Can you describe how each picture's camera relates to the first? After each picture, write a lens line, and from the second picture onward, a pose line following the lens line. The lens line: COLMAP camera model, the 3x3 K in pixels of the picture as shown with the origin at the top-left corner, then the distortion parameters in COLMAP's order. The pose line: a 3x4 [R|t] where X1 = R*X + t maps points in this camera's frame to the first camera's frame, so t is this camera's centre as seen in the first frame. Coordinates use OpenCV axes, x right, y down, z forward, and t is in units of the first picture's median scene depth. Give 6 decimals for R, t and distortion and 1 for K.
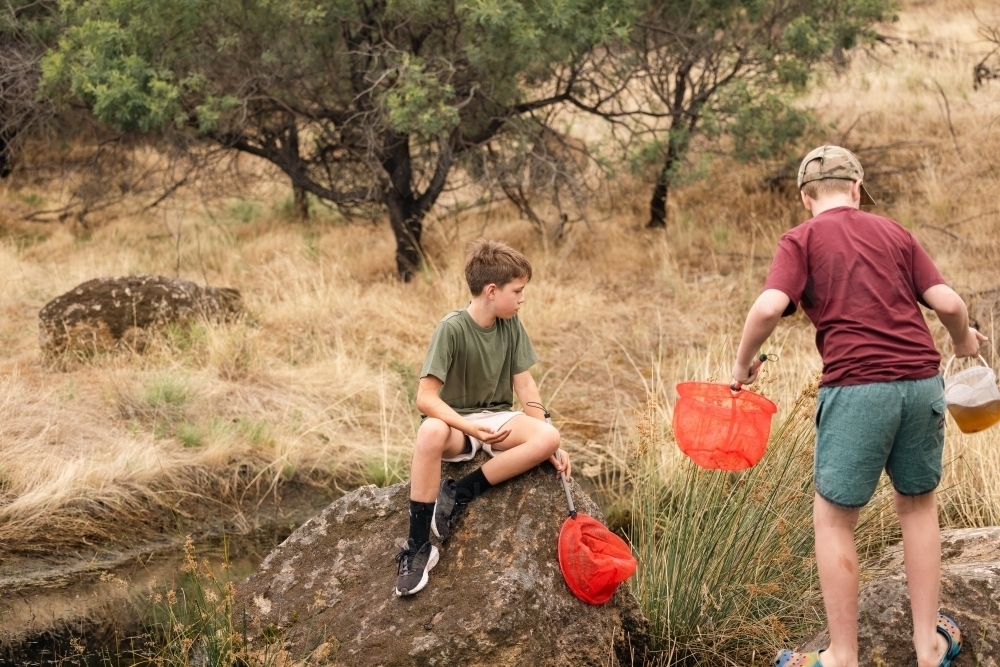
lens RADIAL K [[1954.1, 0, 500.0], [0, 1954.1, 333.5], [0, 0, 1]] dist [0.010325, -0.087972]
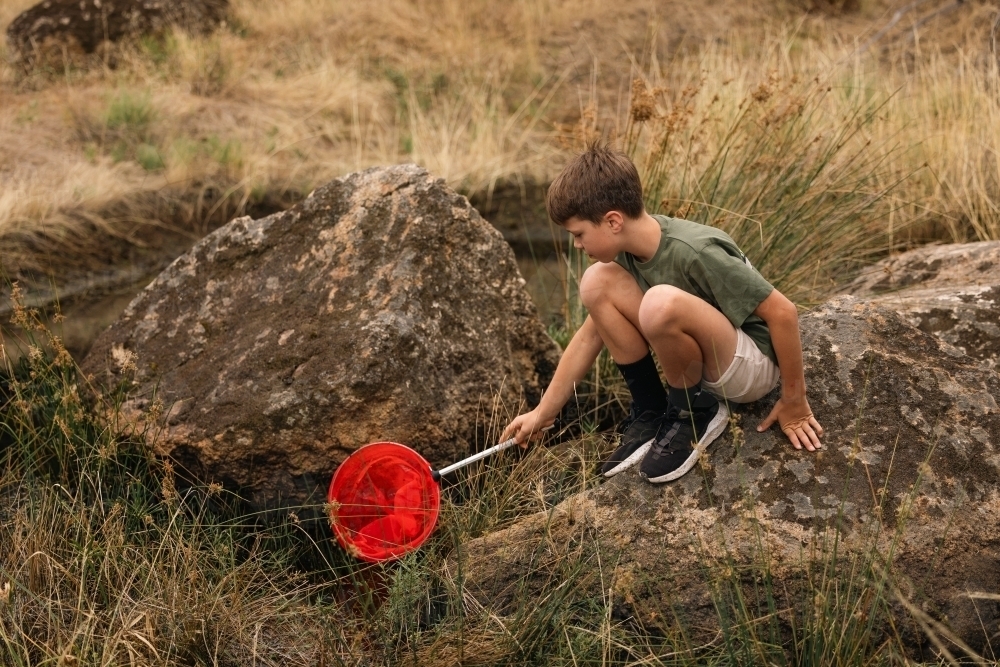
lens RADIAL K [[1954.1, 0, 500.0], [0, 1954.1, 333.5], [0, 0, 1]] dist [0.010325, -0.087972]
pose [[0.997898, -0.023180, -0.060516, 0.102531], [0.032051, 0.988165, 0.150009, 0.001447], [0.056323, -0.151633, 0.986831, 0.138433]]
